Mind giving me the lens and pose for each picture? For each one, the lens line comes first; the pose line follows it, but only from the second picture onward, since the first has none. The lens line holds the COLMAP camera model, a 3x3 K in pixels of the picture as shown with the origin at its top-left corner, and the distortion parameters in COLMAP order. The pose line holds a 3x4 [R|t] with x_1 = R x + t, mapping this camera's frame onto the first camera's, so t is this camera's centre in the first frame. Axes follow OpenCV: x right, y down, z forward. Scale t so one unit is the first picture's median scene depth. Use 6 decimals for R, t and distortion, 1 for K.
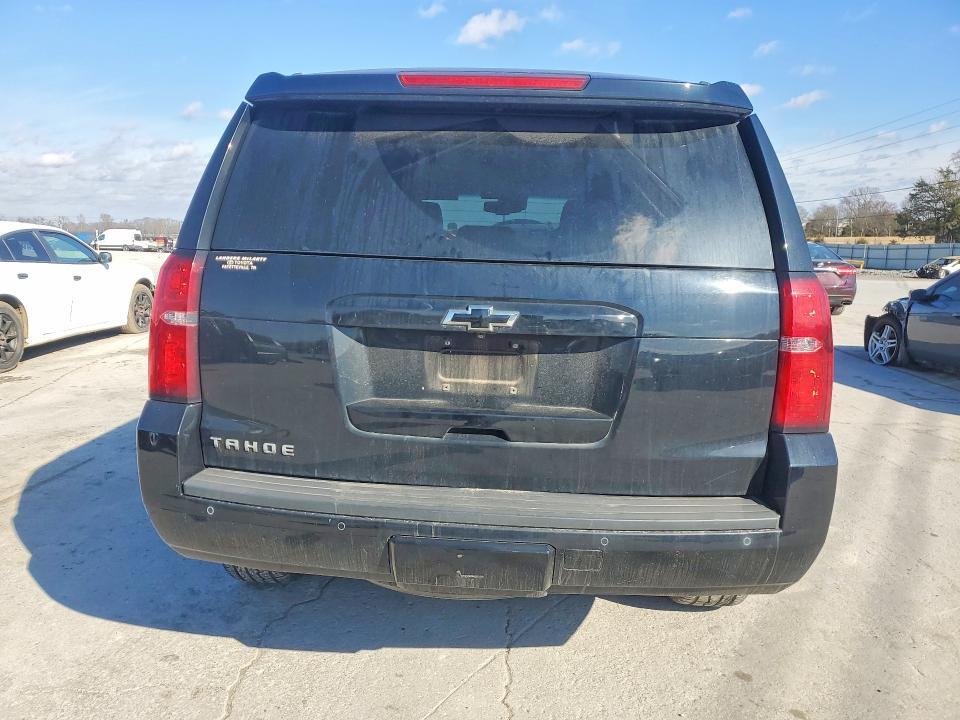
lens RADIAL K [[775.8, 0, 478.9], [0, 775.8, 360.0], [0, 0, 1]] dist [0.004008, -0.008484]
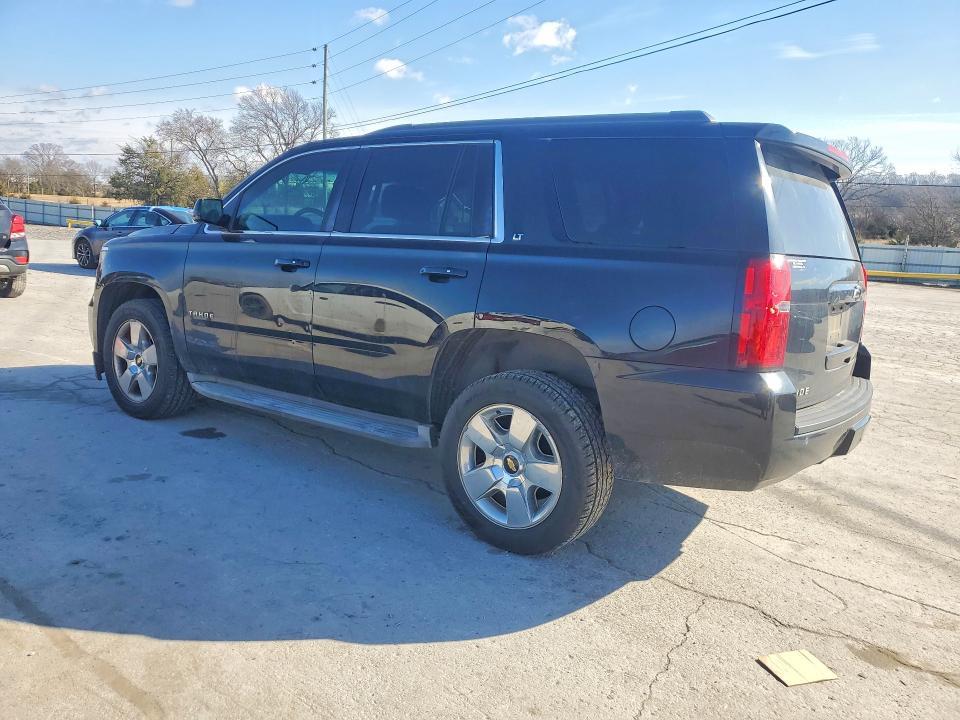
lens RADIAL K [[775.8, 0, 482.1], [0, 775.8, 359.6], [0, 0, 1]] dist [0.004008, -0.008484]
pose [[0.504920, -0.117684, 0.855106, -0.122918], [0.070322, 0.992977, 0.095135, -0.010098], [-0.860297, 0.012097, 0.509649, 0.049783]]
